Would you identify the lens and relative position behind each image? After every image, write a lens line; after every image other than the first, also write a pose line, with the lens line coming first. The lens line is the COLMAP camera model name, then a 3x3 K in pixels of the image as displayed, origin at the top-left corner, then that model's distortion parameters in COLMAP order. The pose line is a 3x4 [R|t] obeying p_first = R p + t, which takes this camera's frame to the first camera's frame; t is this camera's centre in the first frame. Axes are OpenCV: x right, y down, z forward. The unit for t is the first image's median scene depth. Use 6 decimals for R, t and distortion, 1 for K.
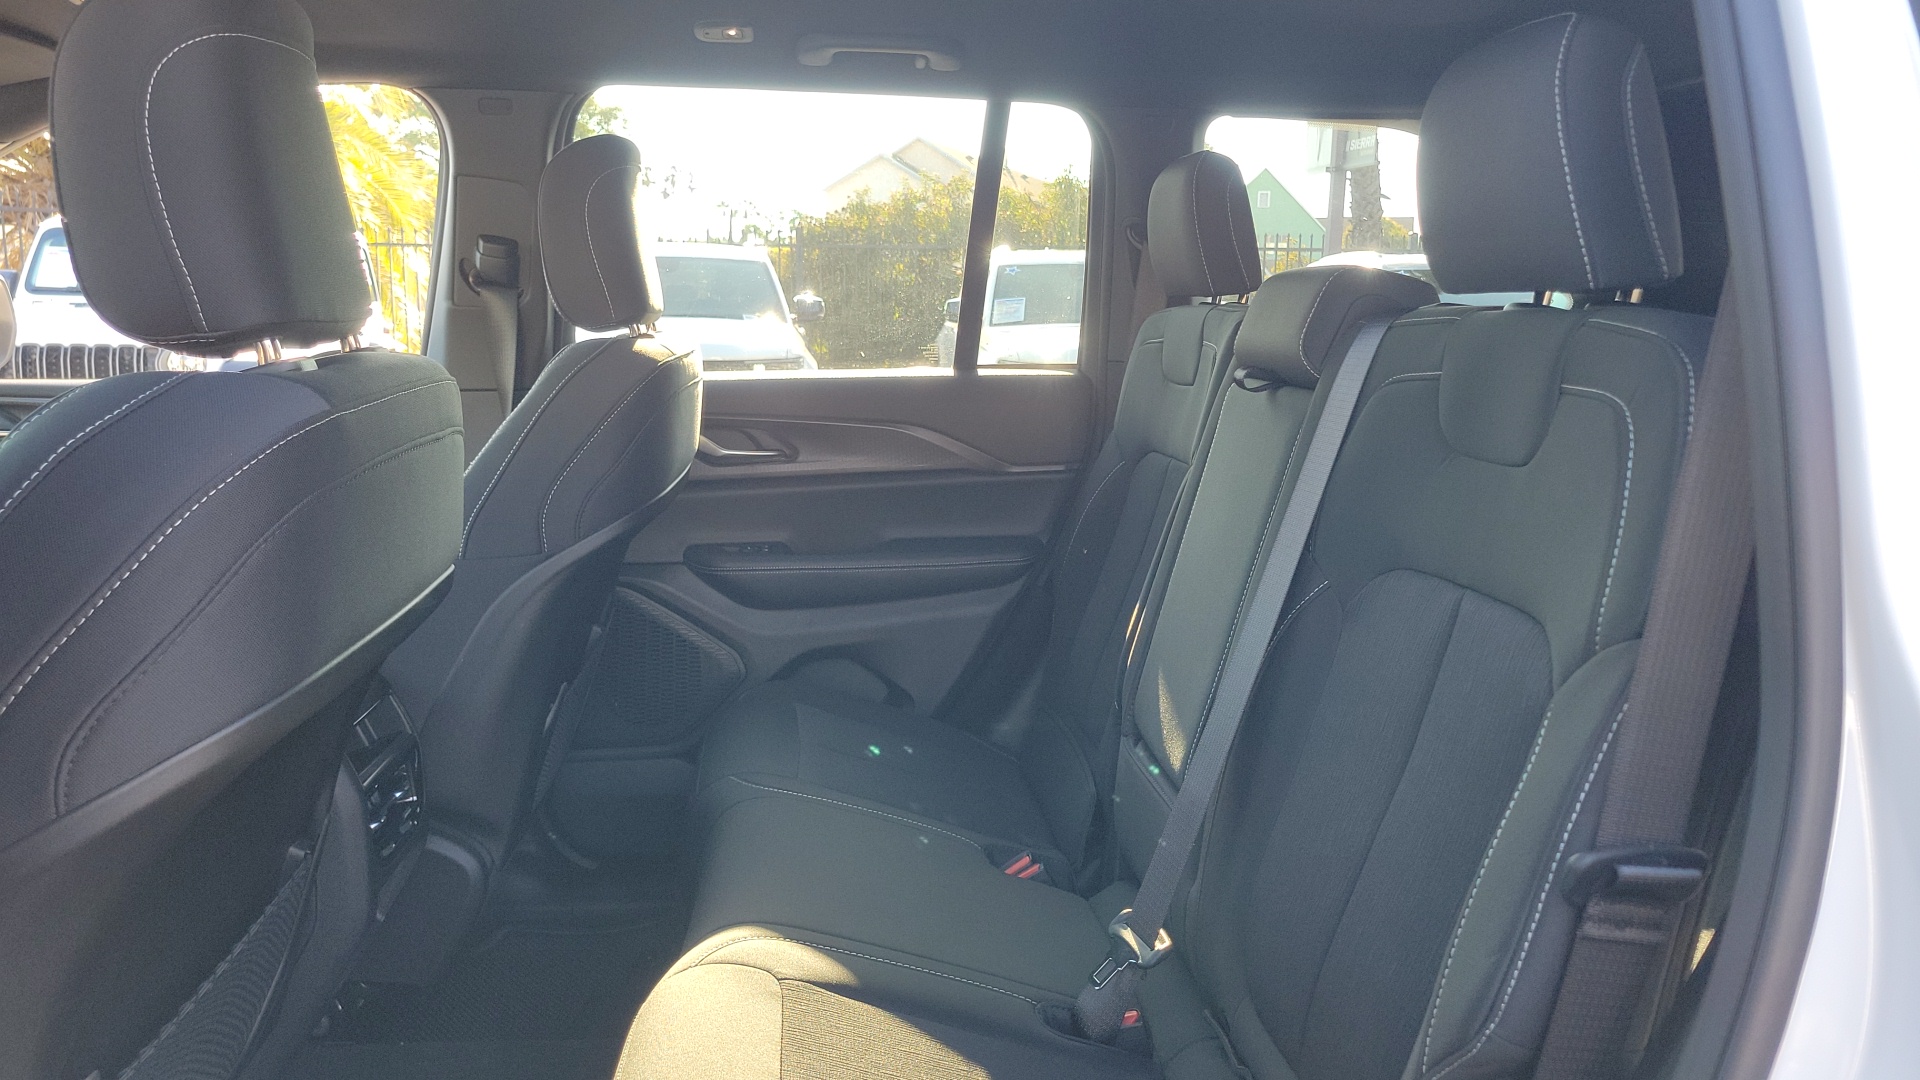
lens RADIAL K [[1439.0, 0, 960.0], [0, 1439.0, 540.0], [0, 0, 1]] dist [0.020736, -0.011802]
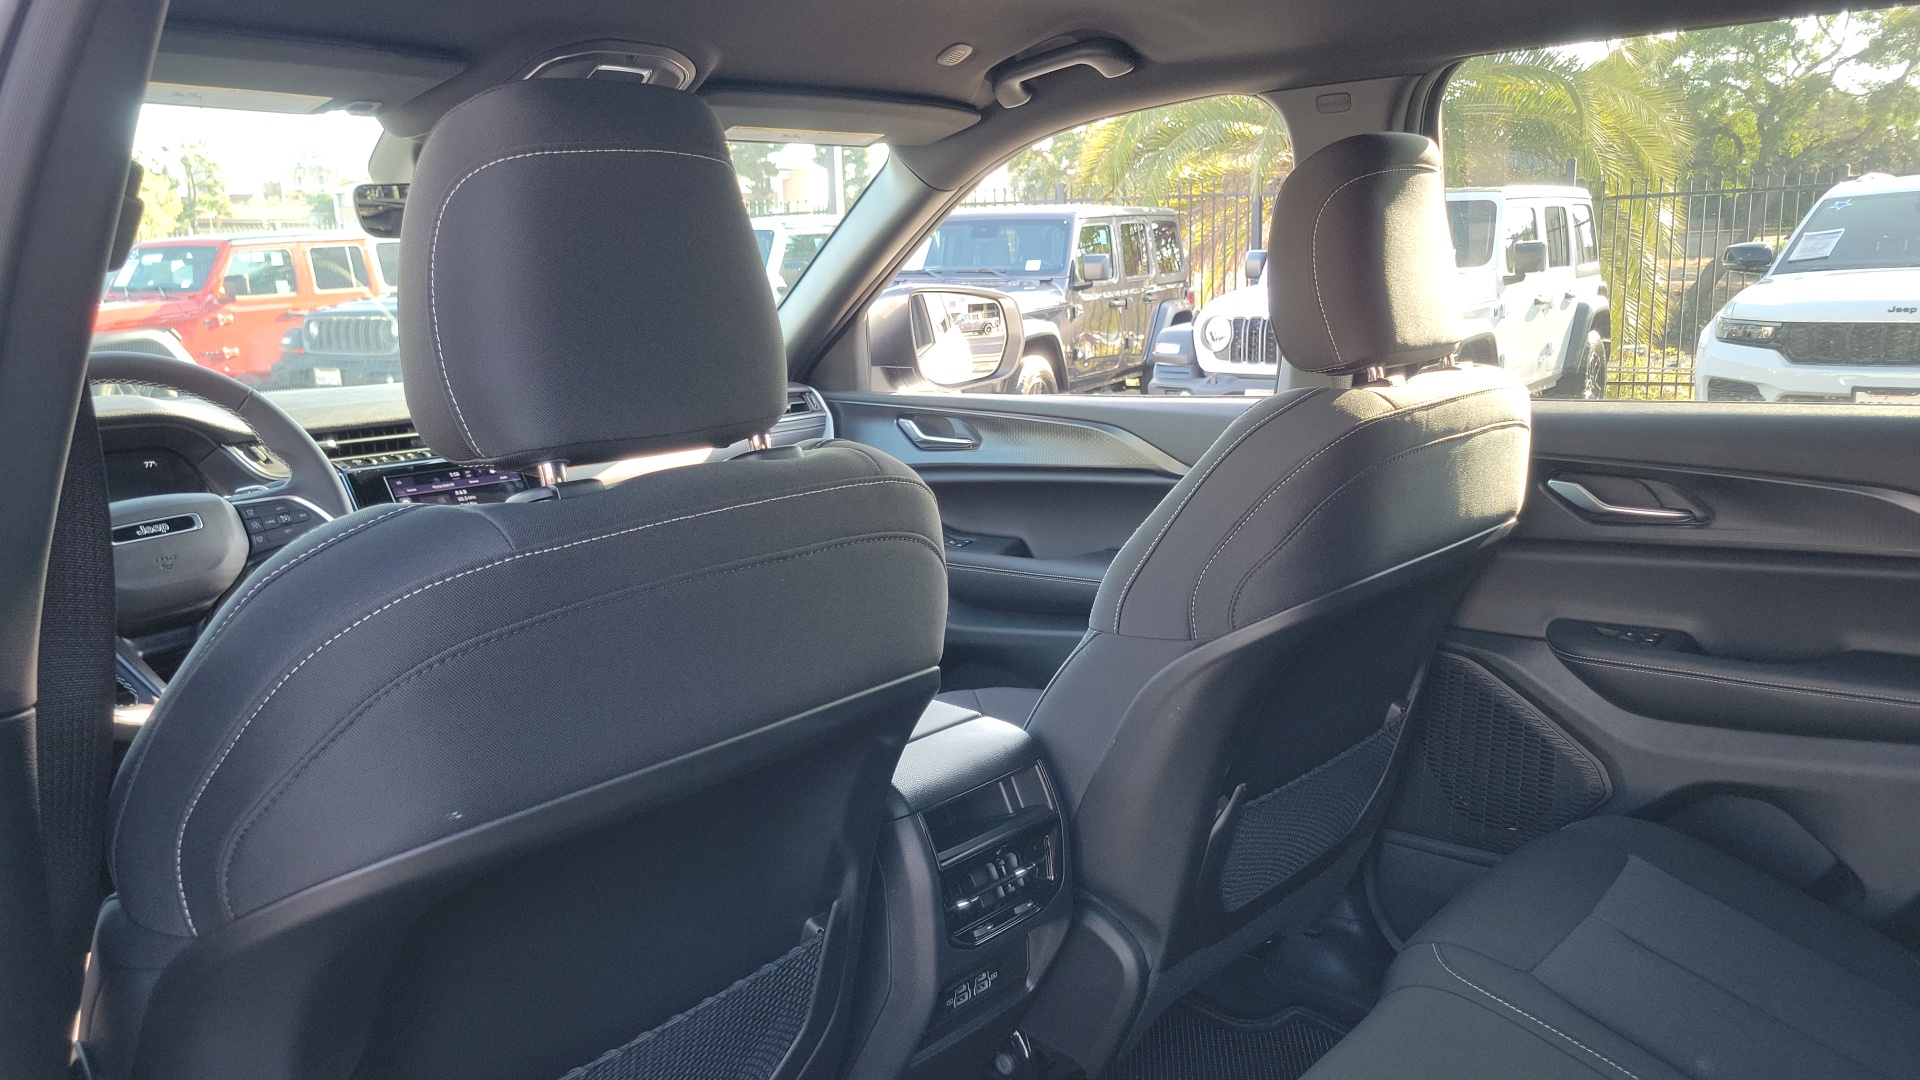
lens RADIAL K [[1439.0, 0, 960.0], [0, 1439.0, 540.0], [0, 0, 1]] dist [0.020736, -0.011802]
pose [[0.674810, 0.103114, -0.730752, 0.172008], [-0.077995, 0.994610, 0.068322, -0.069578], [0.733858, 0.010890, 0.679215, 0.214351]]
